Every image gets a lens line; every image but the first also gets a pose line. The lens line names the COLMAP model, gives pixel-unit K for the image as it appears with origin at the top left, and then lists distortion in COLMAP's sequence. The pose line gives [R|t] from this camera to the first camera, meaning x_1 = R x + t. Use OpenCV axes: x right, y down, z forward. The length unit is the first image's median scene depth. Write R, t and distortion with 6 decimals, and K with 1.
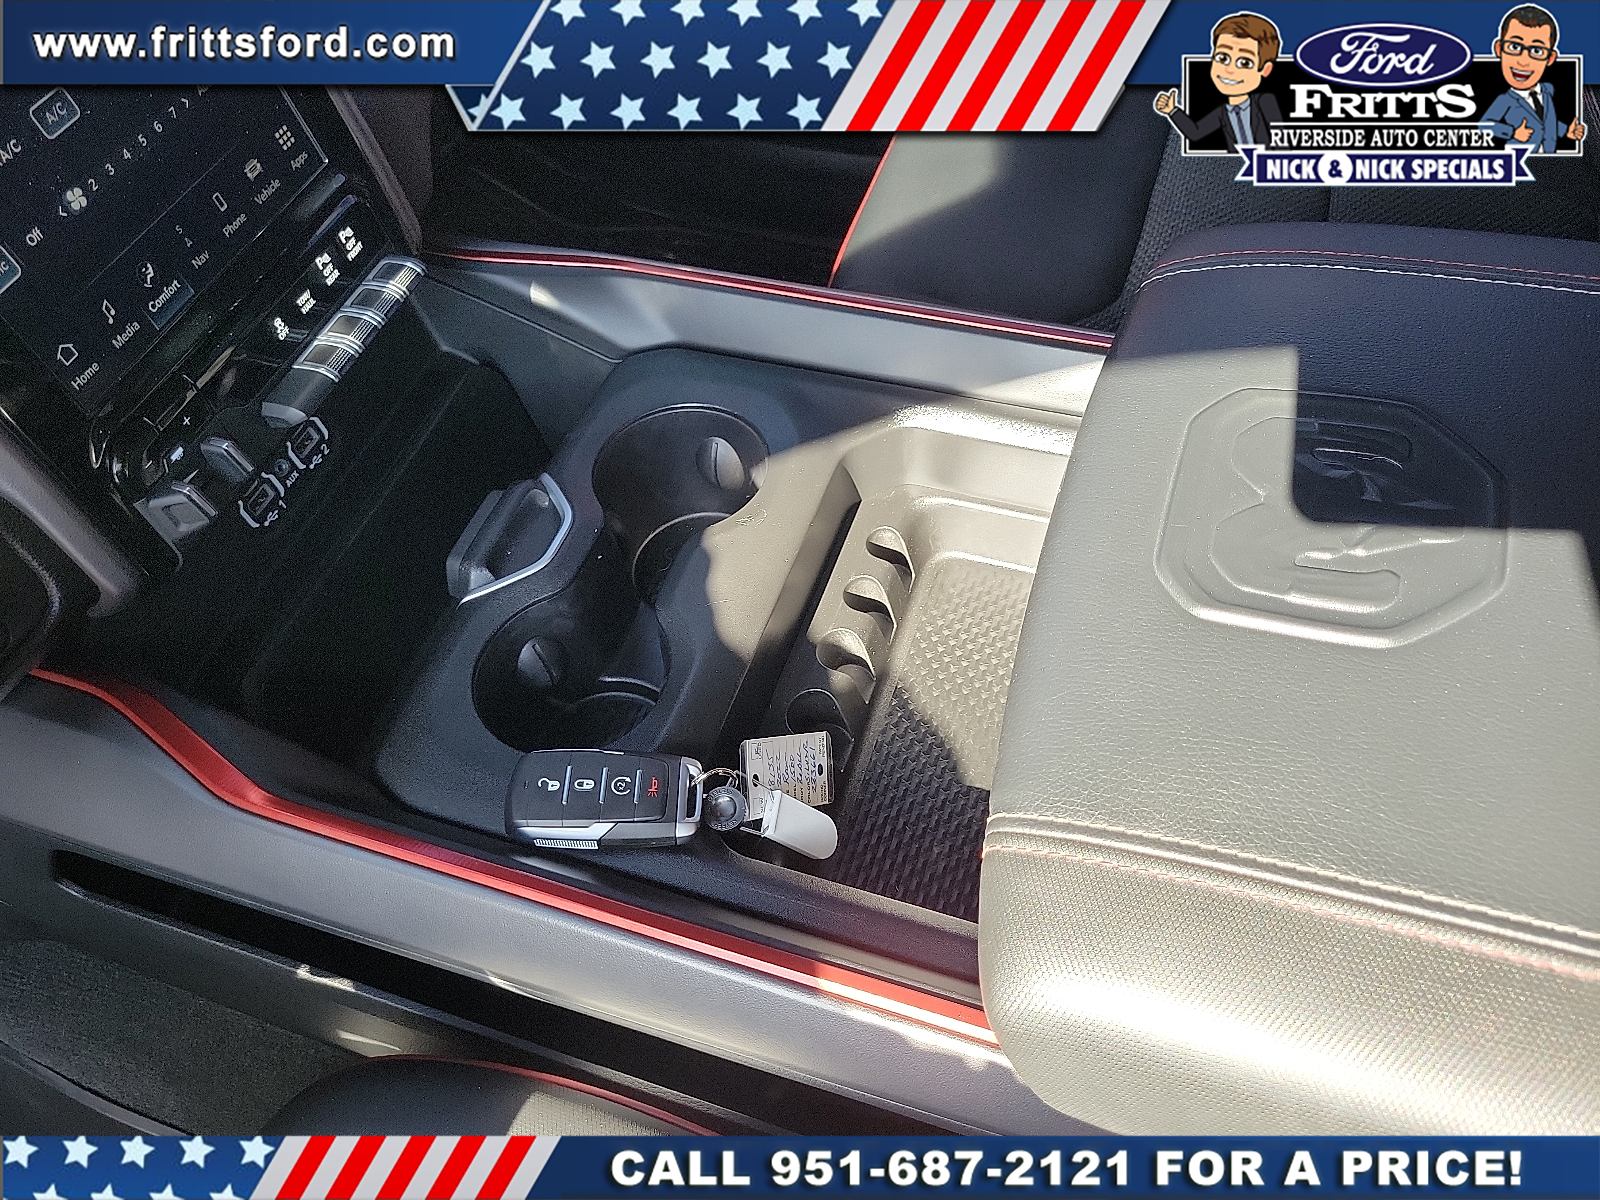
lens RADIAL K [[1209.1, 0, 773.0], [0, 1209.1, 621.0], [0, 0, 1]] dist [0.023854, -0.027570]
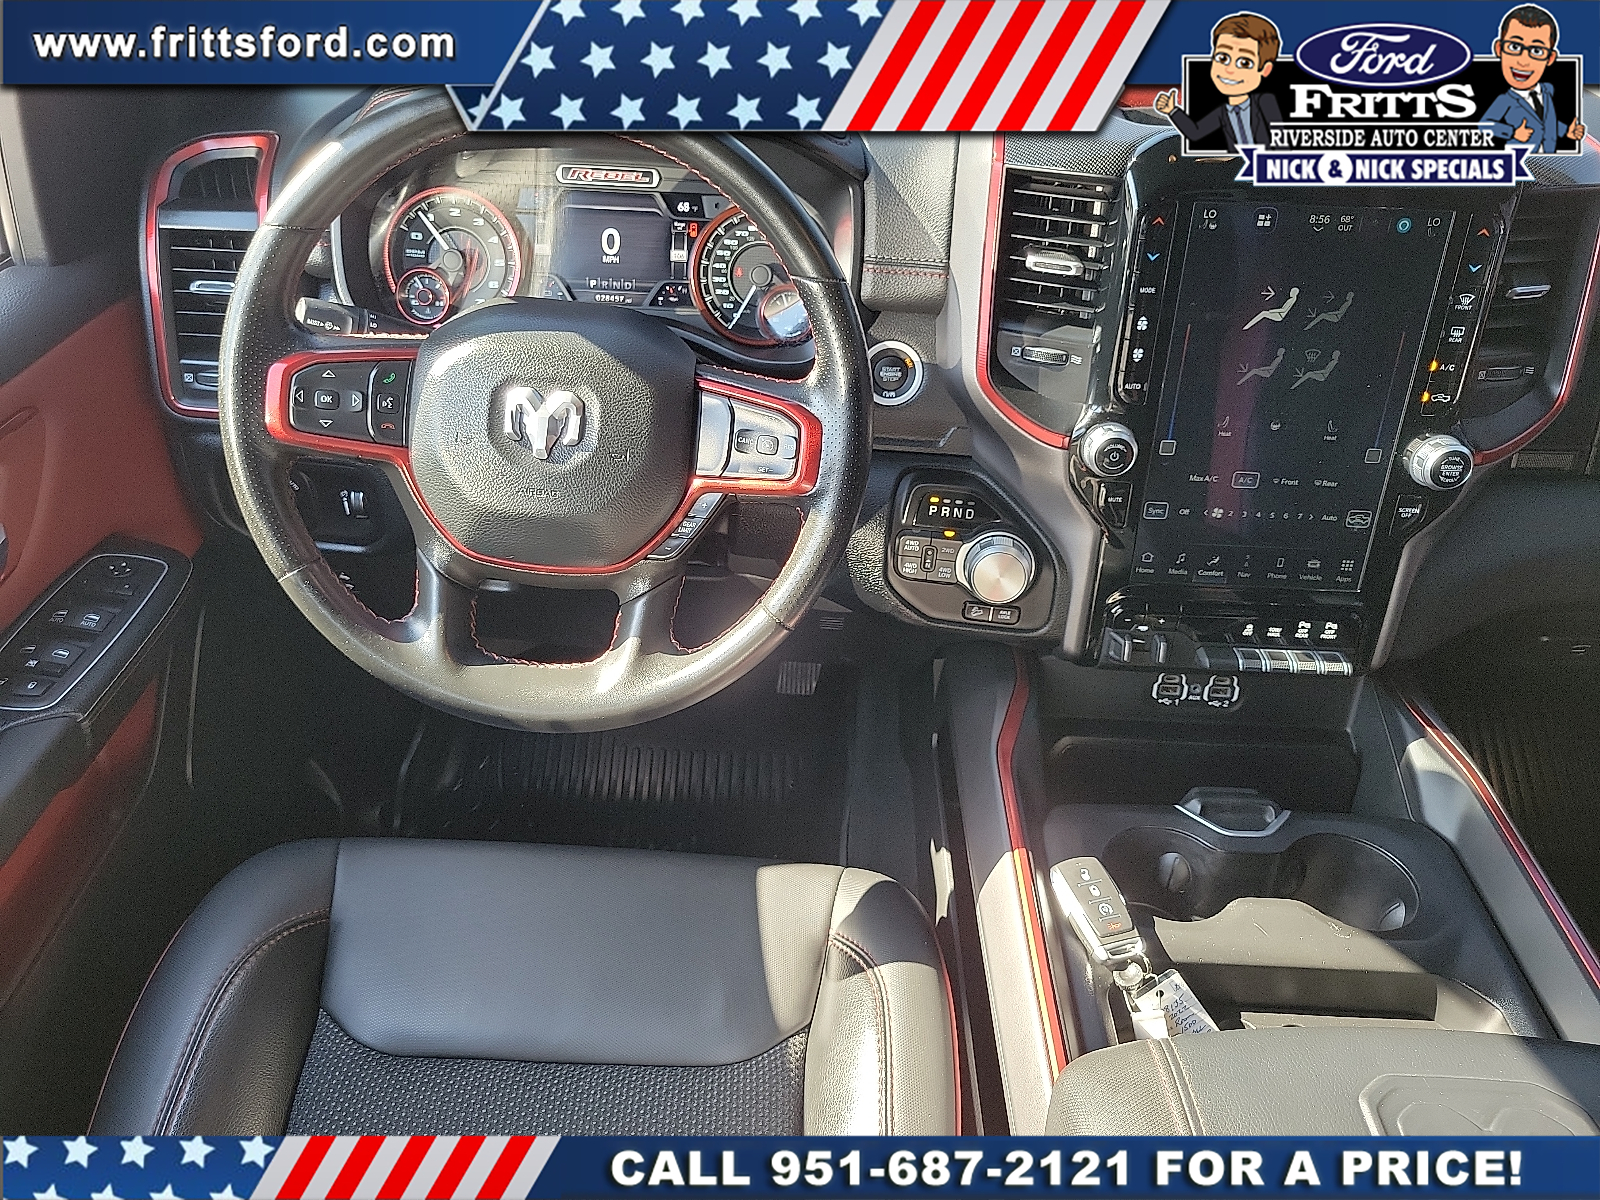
lens RADIAL K [[1209.1, 0, 763.6], [0, 1209.1, 609.3], [0, 0, 1]] dist [0.023854, -0.027570]
pose [[0.297480, 0.635443, -0.712544, 0.584060], [-0.791489, 0.581504, 0.188144, -0.040786], [0.533902, 0.508001, 0.675932, -0.523972]]
